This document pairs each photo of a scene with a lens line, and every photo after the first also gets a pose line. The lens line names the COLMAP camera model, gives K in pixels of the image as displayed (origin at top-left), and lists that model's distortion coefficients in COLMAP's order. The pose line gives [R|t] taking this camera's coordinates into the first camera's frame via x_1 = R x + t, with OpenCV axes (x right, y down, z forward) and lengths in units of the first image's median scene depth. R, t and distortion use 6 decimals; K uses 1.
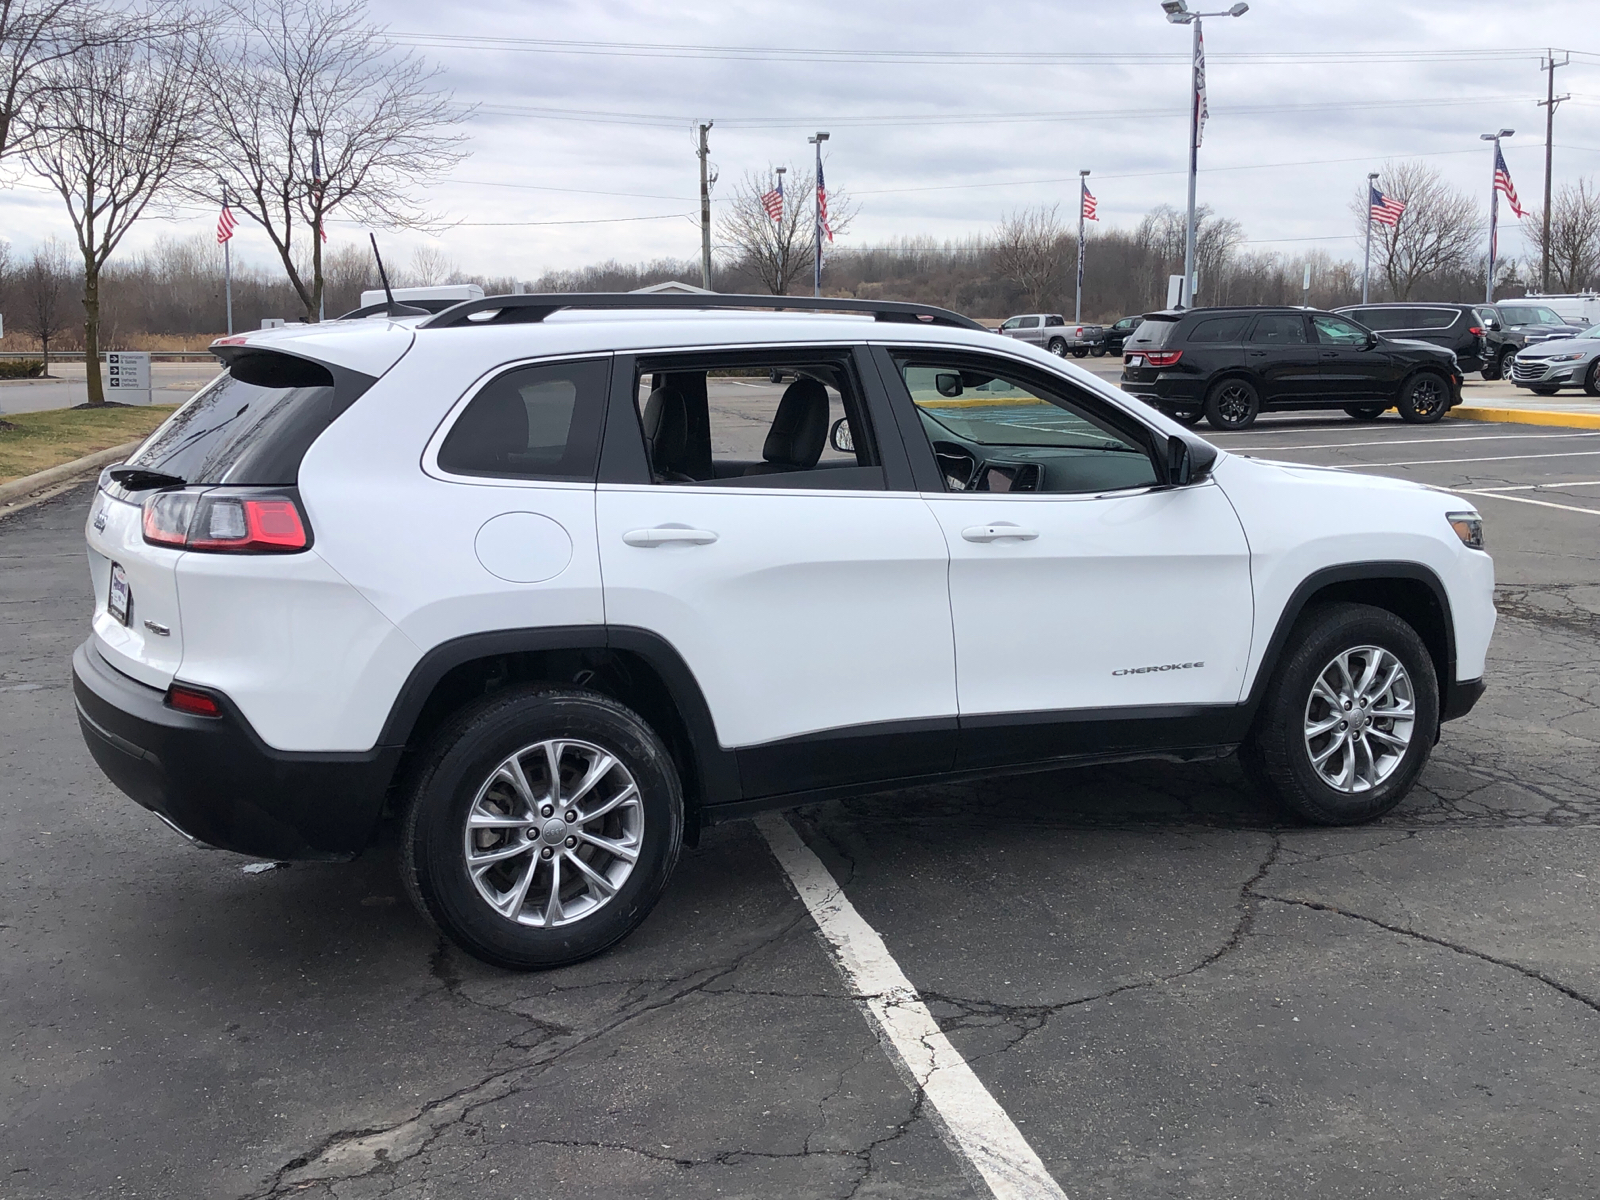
lens RADIAL K [[1829.0, 0, 795.2], [0, 1829.0, 558.9], [0, 0, 1]] dist [0.158875, -0.495753]
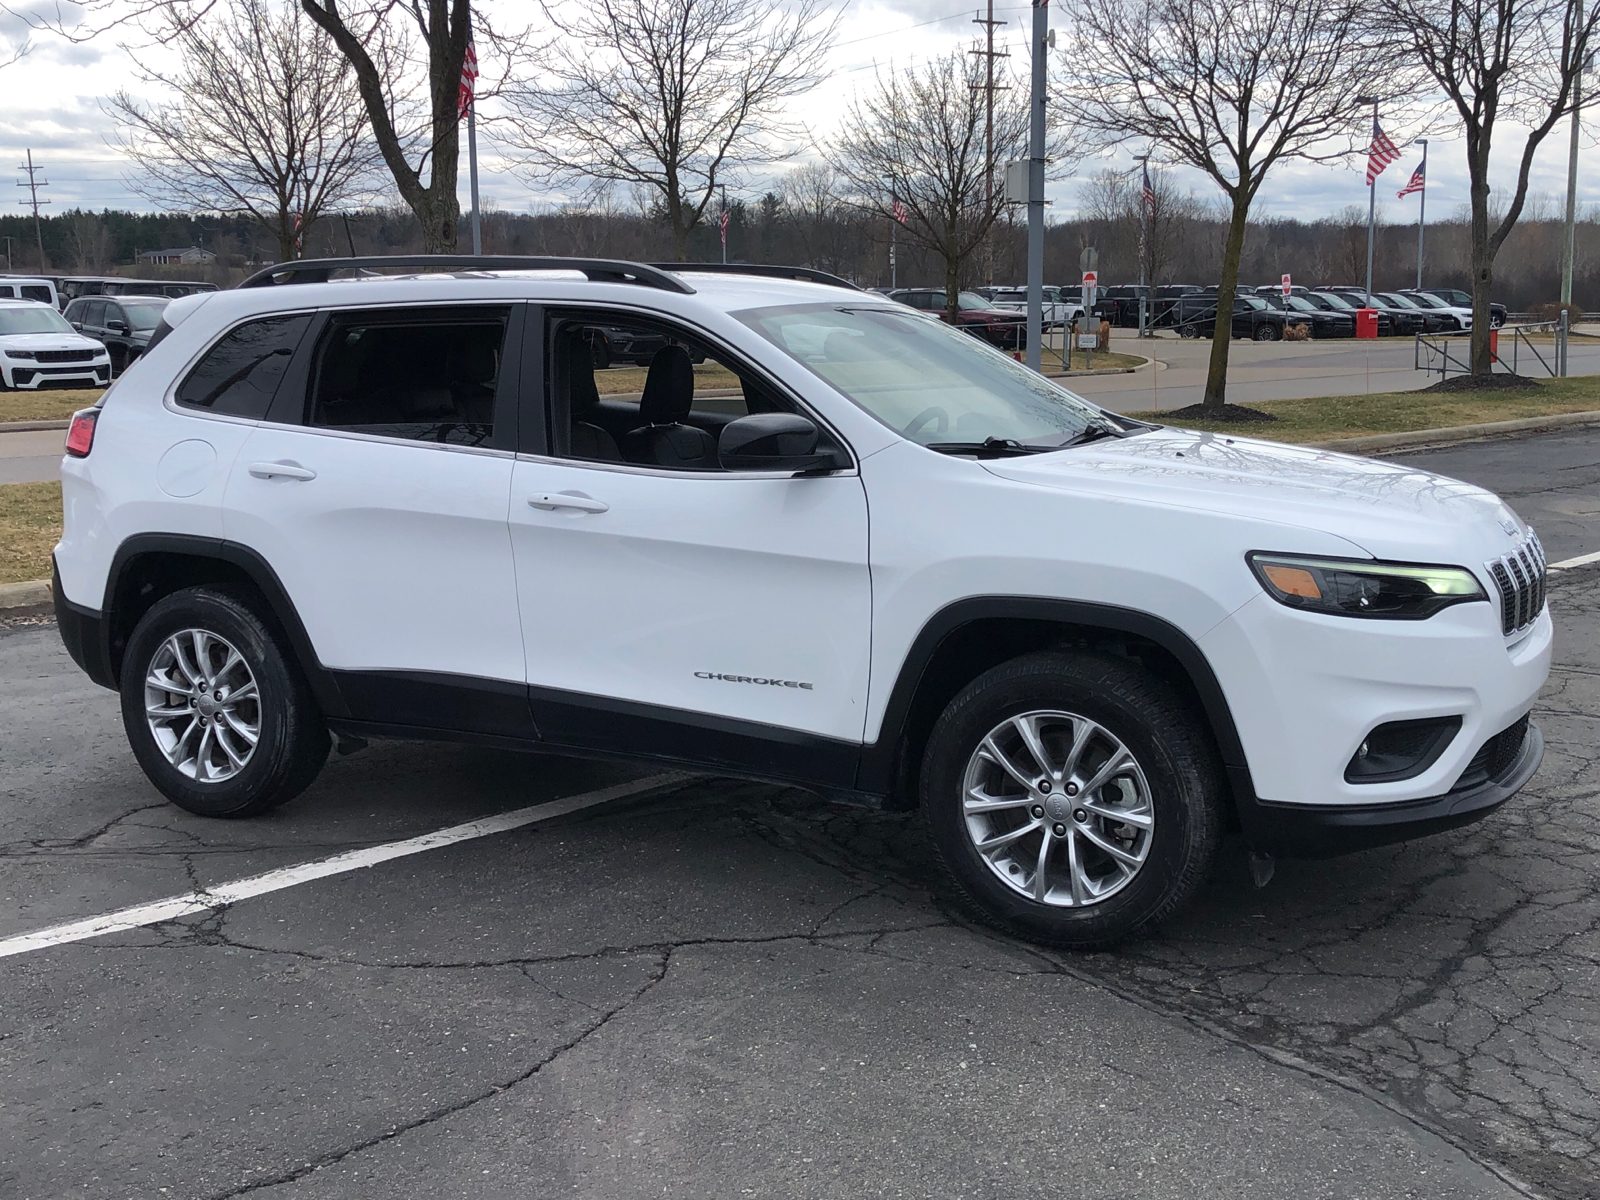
lens RADIAL K [[1829.0, 0, 795.2], [0, 1829.0, 558.9], [0, 0, 1]] dist [0.158875, -0.495753]
pose [[0.562599, 0.113603, -0.818887, 0.947083], [-0.095720, 0.992803, 0.071968, -0.063727], [0.821170, 0.037895, 0.569424, 0.546216]]
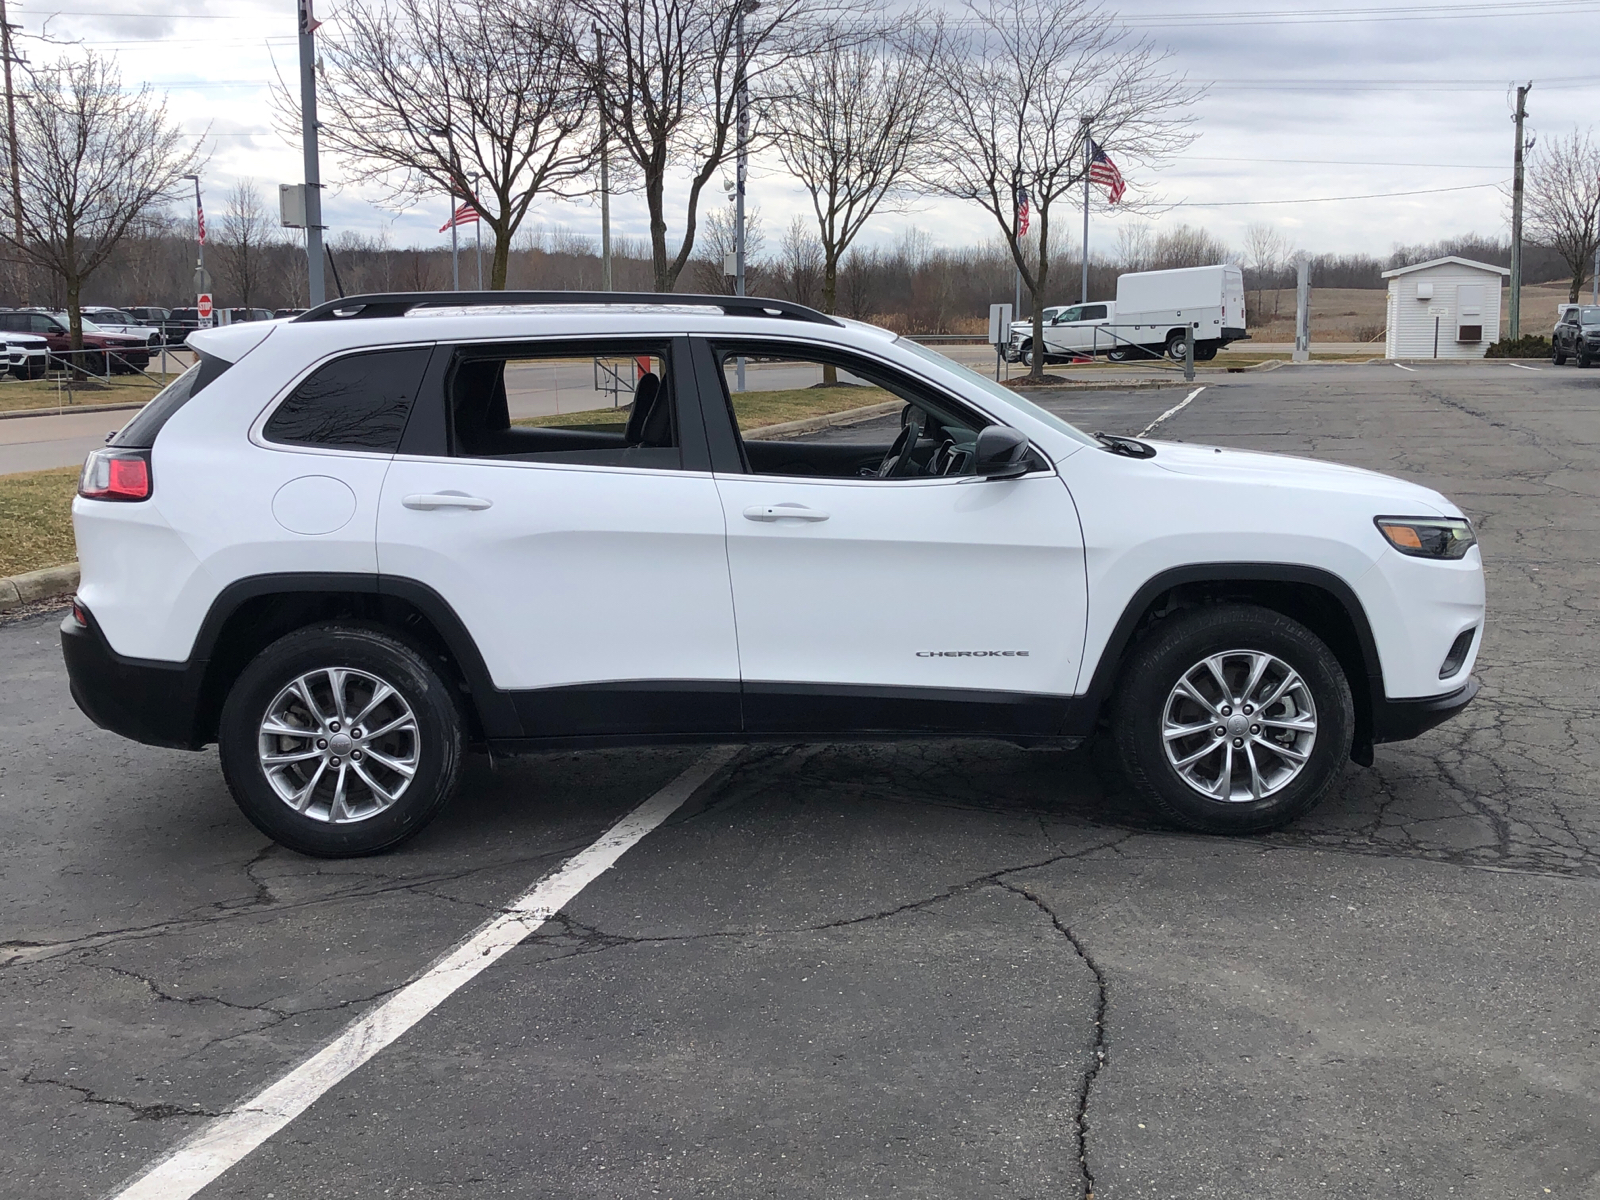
lens RADIAL K [[1829.0, 0, 795.2], [0, 1829.0, 558.9], [0, 0, 1]] dist [0.158875, -0.495753]
pose [[0.900838, 0.052765, -0.430937, 0.568479], [-0.048249, 0.998606, 0.021412, -0.010605], [0.431466, 0.001504, 0.902128, 0.039694]]
